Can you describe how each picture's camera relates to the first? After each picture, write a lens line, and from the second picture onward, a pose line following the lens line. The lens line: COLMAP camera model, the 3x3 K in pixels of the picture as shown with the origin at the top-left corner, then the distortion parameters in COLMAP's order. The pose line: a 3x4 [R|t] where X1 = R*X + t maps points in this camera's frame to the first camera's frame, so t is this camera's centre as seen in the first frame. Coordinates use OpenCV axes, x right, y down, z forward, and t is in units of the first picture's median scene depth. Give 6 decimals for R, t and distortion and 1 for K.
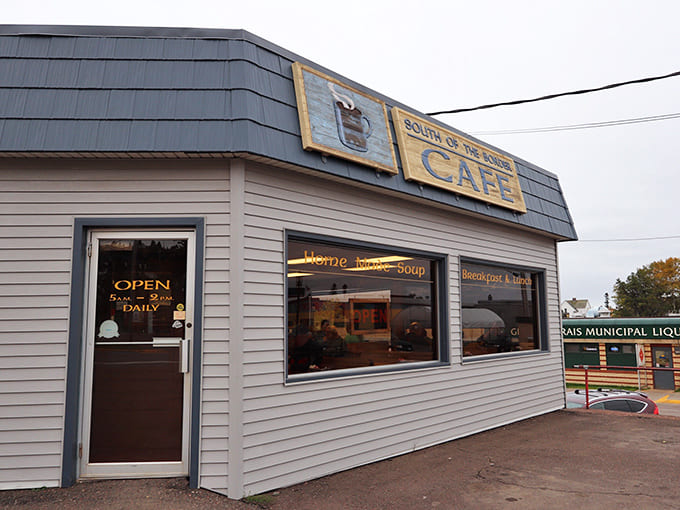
lens RADIAL K [[562.8, 0, 340.0], [0, 562.8, 255.0], [0, 0, 1]] dist [0.001978, 0.001707]
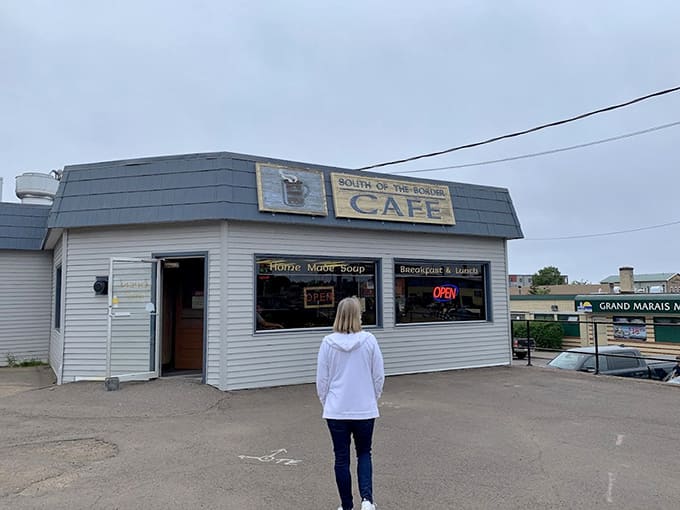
lens RADIAL K [[562.8, 0, 340.0], [0, 562.8, 255.0], [0, 0, 1]] dist [0.001978, 0.001707]
pose [[0.968021, -0.026544, -0.249460, 0.517893], [0.037212, 0.998579, 0.038148, -0.081214], [0.248093, -0.046211, 0.967633, -0.596959]]
